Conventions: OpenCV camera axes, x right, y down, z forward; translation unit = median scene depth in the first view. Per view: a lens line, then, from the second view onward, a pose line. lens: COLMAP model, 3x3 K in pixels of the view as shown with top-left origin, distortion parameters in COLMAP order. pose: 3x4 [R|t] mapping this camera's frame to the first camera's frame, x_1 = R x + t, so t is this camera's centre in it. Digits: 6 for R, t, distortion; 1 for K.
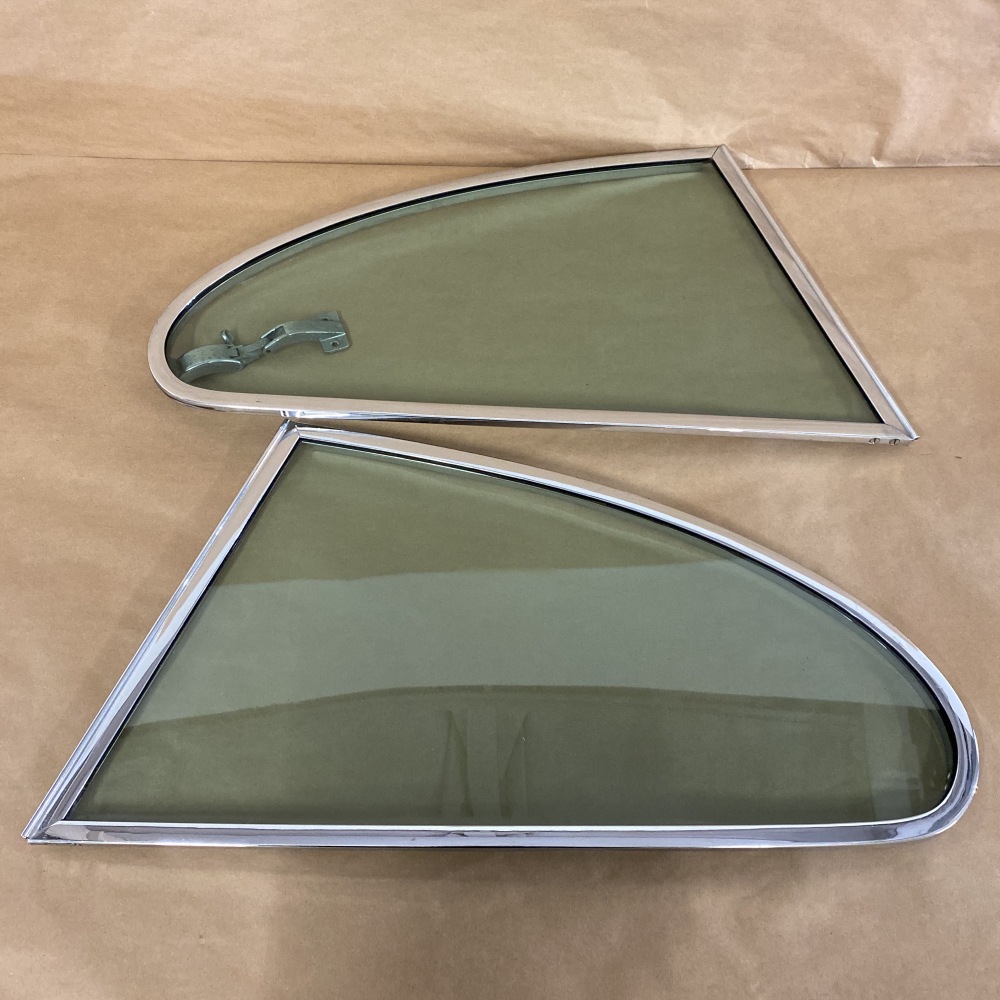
lens RADIAL K [[1031.0, 0, 495.3], [0, 1031.0, 458.3], [0, 0, 1]] dist [0.016748, 0.000000]
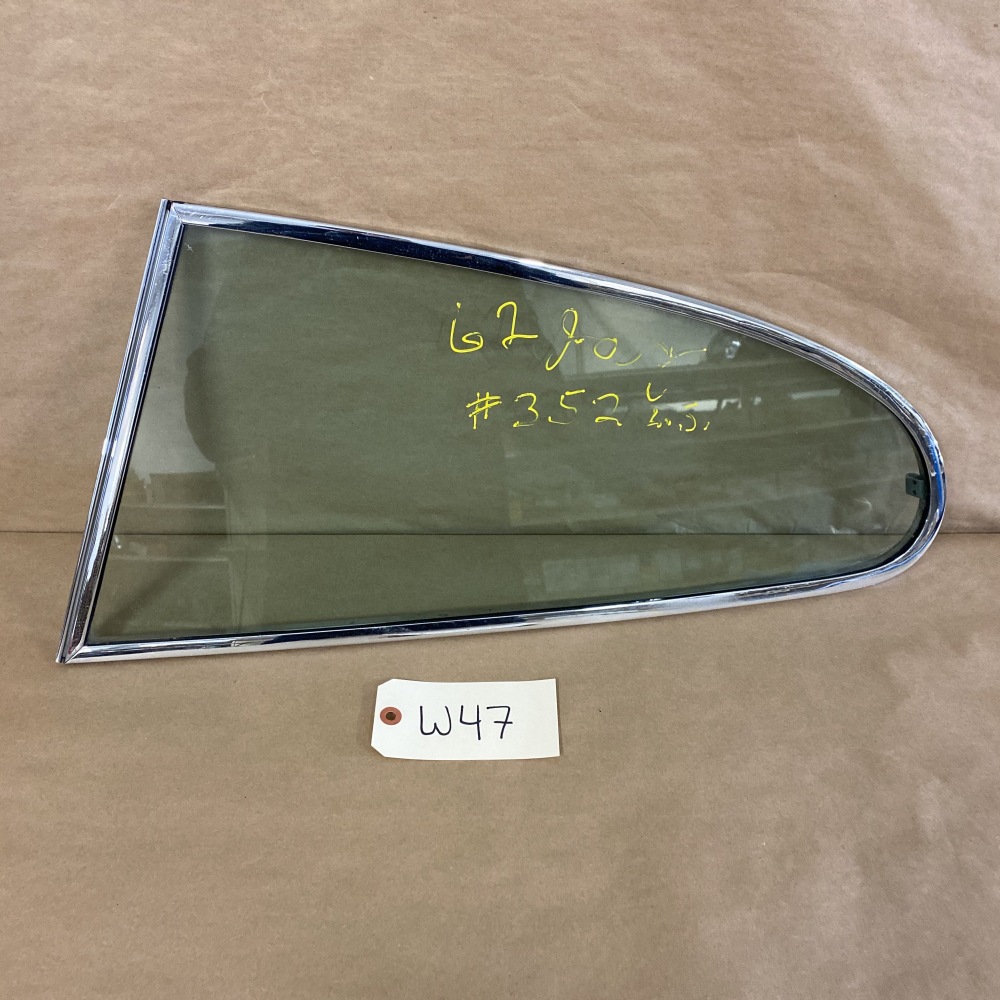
lens RADIAL K [[1031.0, 0, 490.0], [0, 1031.0, 475.4], [0, 0, 1]] dist [0.016748, 0.000000]
pose [[0.999964, -0.008460, -0.000583, 0.100954], [0.007894, 0.953718, -0.300598, -0.089604], [0.003099, 0.300582, 0.953751, 0.215893]]
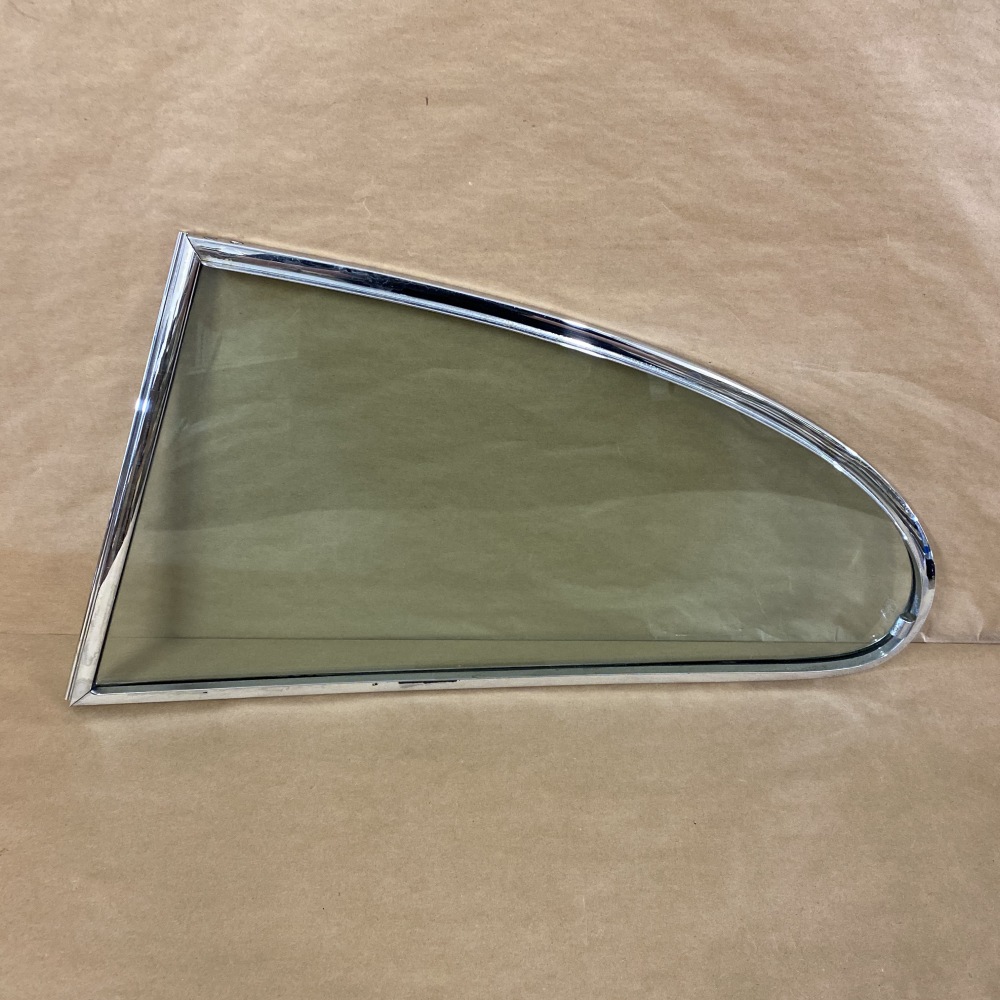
lens RADIAL K [[1031.0, 0, 492.5], [0, 1031.0, 475.1], [0, 0, 1]] dist [0.016748, 0.000000]
pose [[0.999512, -0.004269, -0.030958, 0.063154], [-0.009284, 0.905341, -0.424584, -0.064309], [0.029840, 0.424664, 0.904859, 0.231303]]
